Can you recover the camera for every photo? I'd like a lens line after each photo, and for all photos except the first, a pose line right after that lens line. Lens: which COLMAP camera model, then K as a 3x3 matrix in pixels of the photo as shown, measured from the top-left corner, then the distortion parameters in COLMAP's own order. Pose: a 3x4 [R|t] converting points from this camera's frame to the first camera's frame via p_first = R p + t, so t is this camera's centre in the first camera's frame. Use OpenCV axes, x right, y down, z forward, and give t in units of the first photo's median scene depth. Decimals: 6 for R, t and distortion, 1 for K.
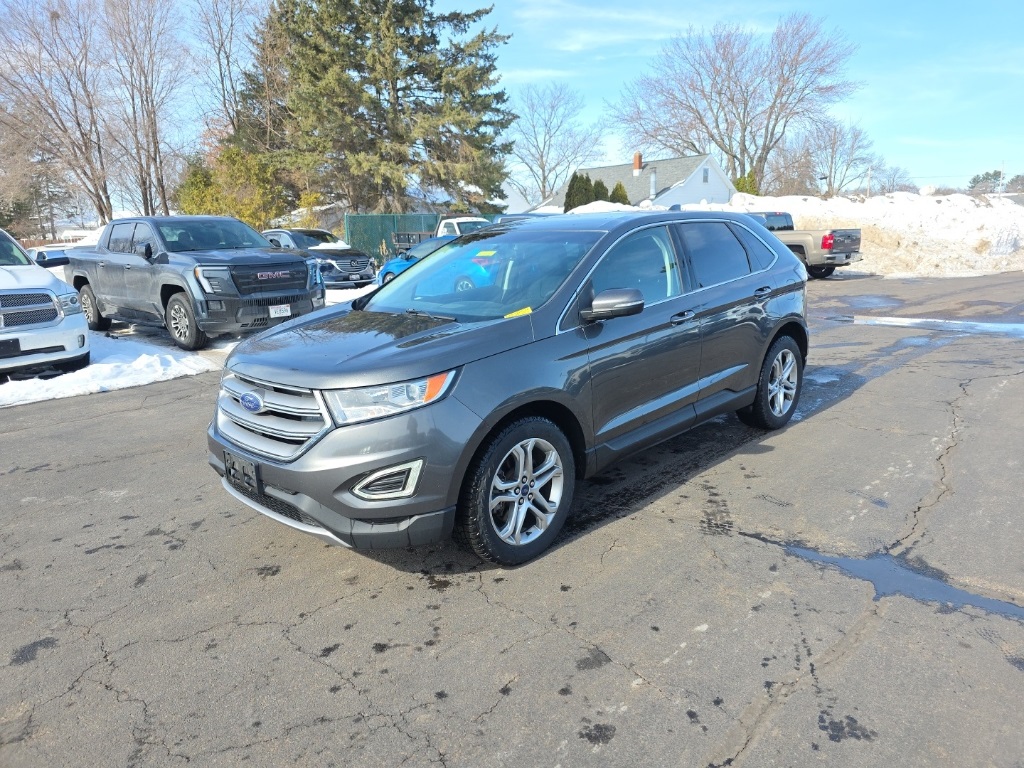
lens RADIAL K [[675.5, 0, 525.2], [0, 675.5, 382.7], [0, 0, 1]] dist [0.050420, -0.042914]
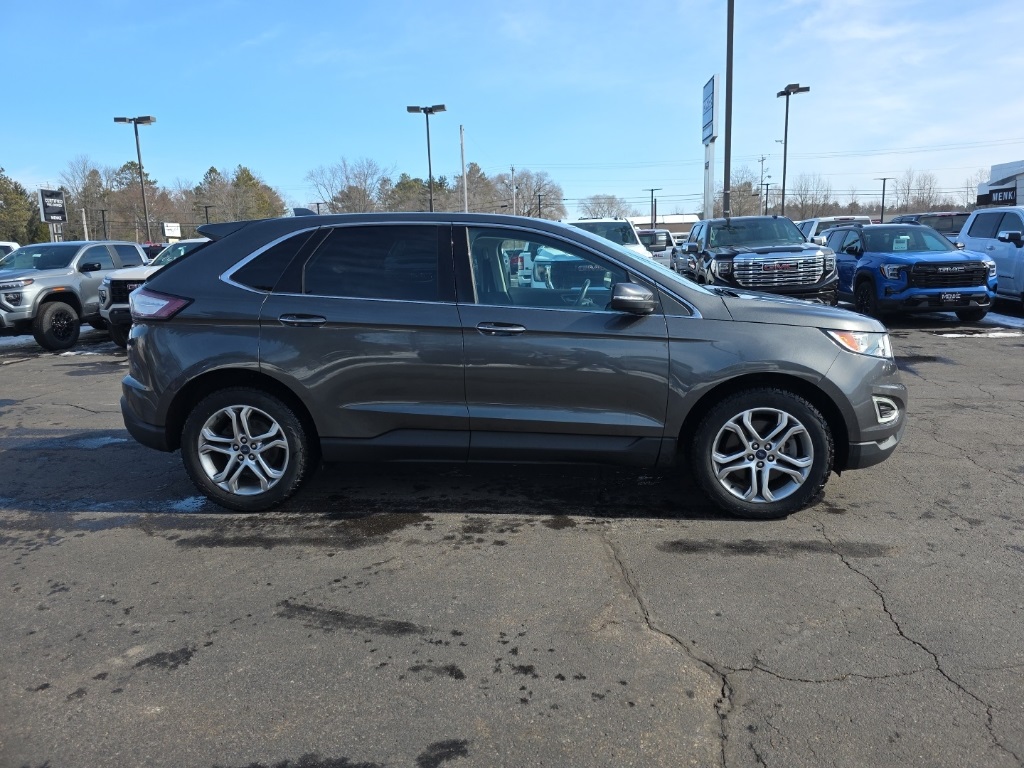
lens RADIAL K [[684.4, 0, 521.0], [0, 684.4, 384.3], [0, 0, 1]] dist [0.084374, -0.090036]
pose [[-0.625901, -0.108559, 0.772310, -0.887682], [0.211292, 0.929627, 0.301909, -0.384800], [-0.750736, 0.352148, -0.558917, 1.969361]]
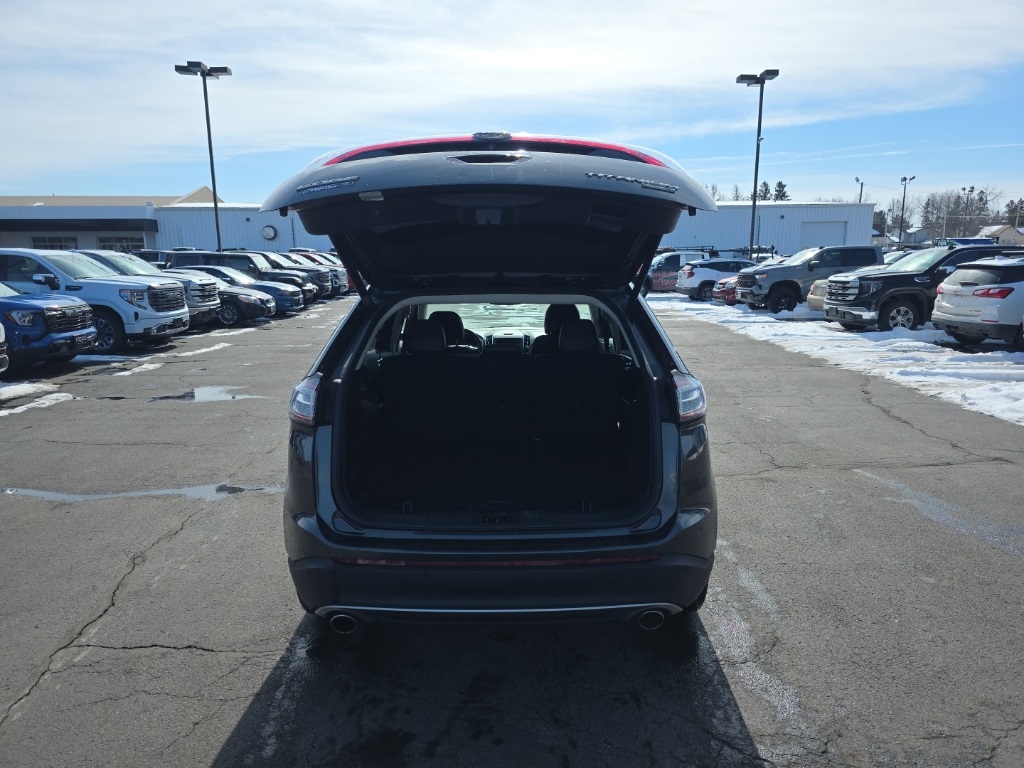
lens RADIAL K [[696.2, 0, 516.0], [0, 696.2, 371.6], [0, 0, 1]] dist [0.063952, -0.060096]
pose [[-0.711362, 0.142542, -0.688219, 0.954916], [-0.128618, 0.936279, 0.326863, -0.549010], [0.690957, 0.321035, -0.647700, 2.119732]]
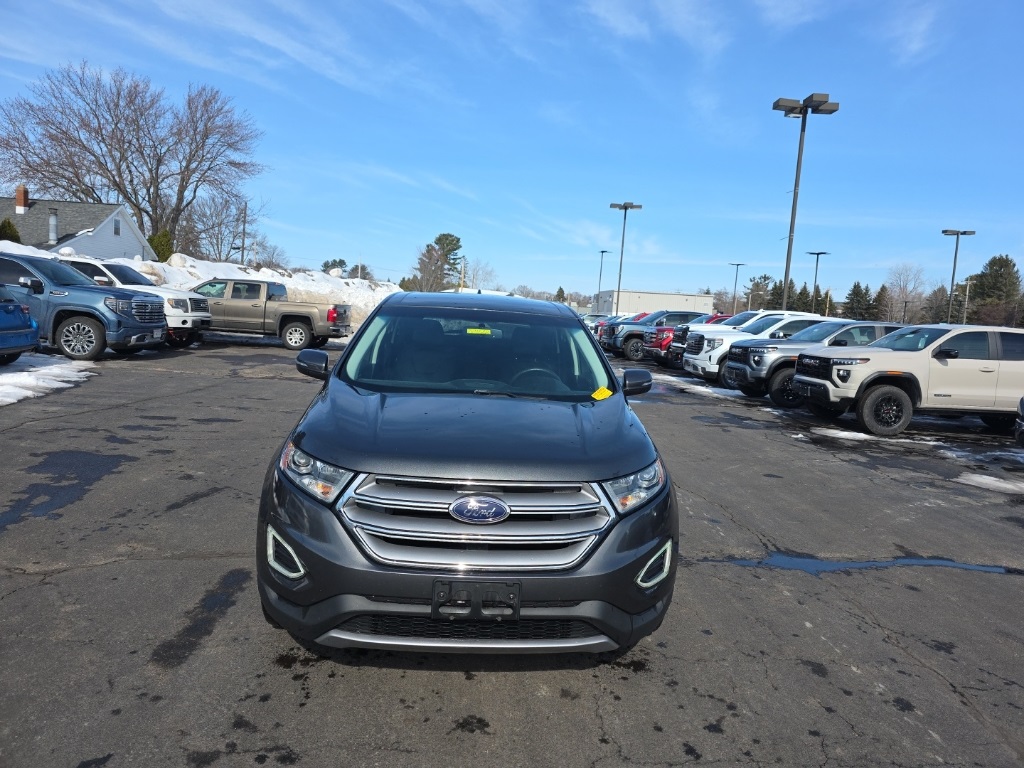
lens RADIAL K [[683.0, 0, 516.0], [0, 683.0, 380.0], [0, 0, 1]] dist [0.051593, -0.046600]
pose [[0.667164, -0.008442, 0.744863, -0.829368], [0.082185, 0.994665, -0.062340, -0.060491], [-0.740364, 0.102808, 0.664298, 0.344104]]
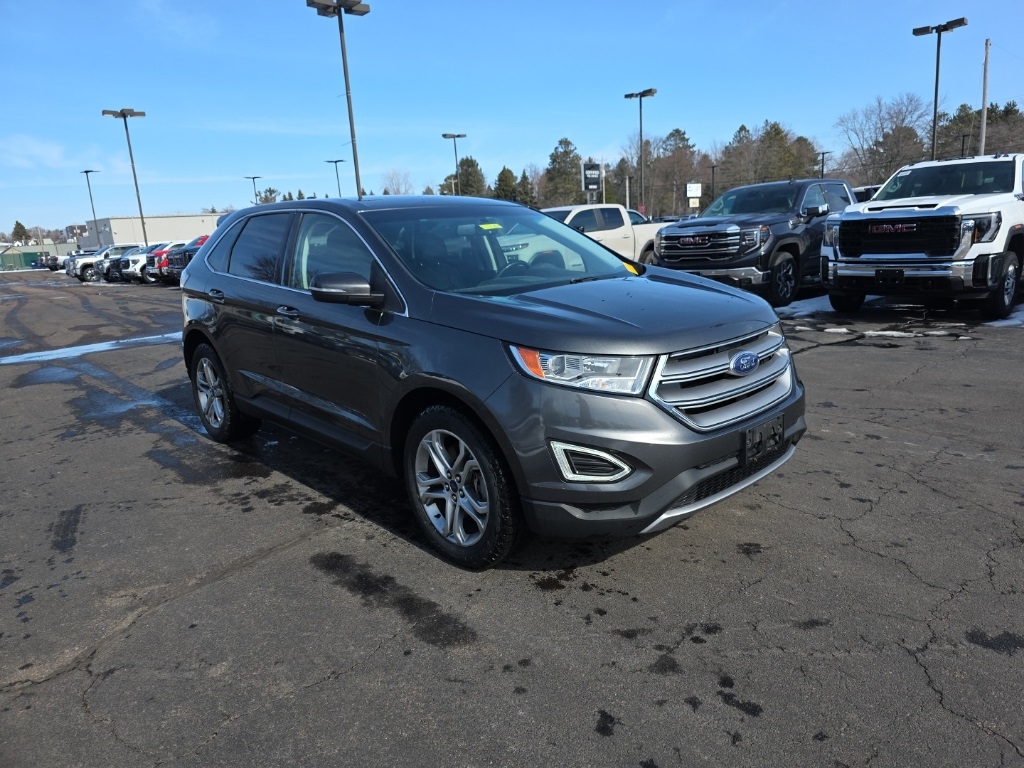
lens RADIAL K [[689.1, 0, 518.2], [0, 689.1, 377.5], [0, 0, 1]] dist [0.052501, -0.048847]
pose [[0.059181, -0.190454, 0.979911, -1.111953], [0.271402, 0.947724, 0.167807, -0.157887], [-0.960645, 0.256019, 0.107777, 1.008983]]
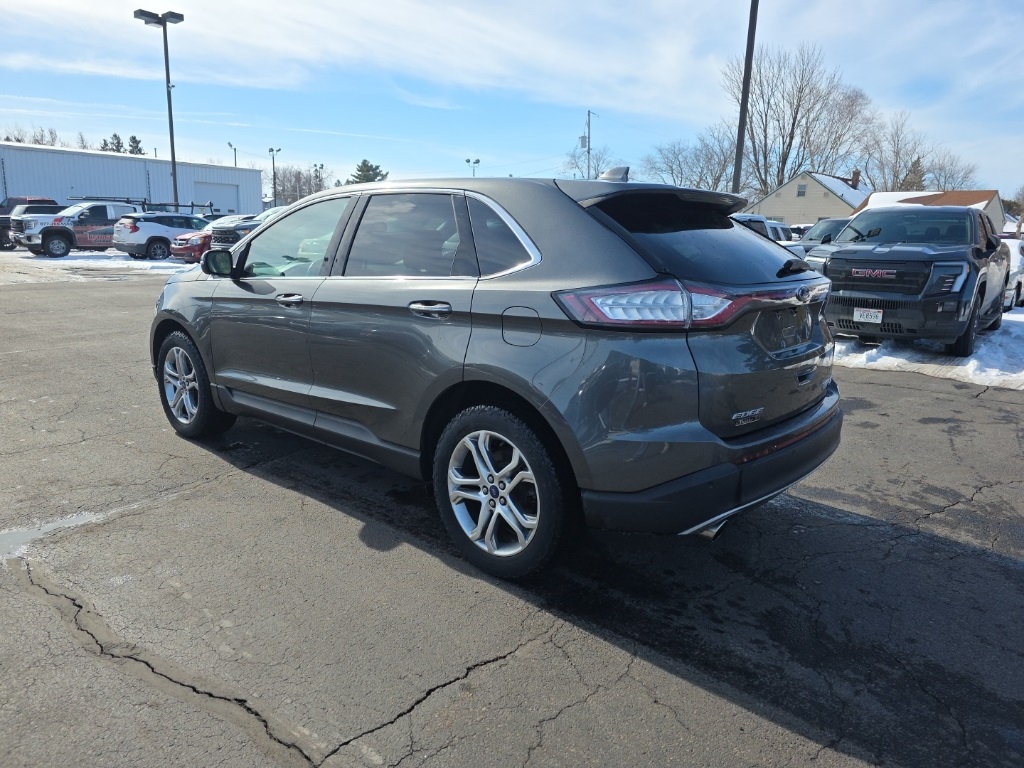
lens RADIAL K [[700.5, 0, 515.1], [0, 700.5, 360.7], [0, 0, 1]] dist [0.026870, -0.002579]
pose [[0.079373, 0.206502, -0.975221, 1.252351], [-0.249126, 0.951373, 0.181176, -0.281912], [0.965213, 0.228573, 0.126959, 1.280455]]
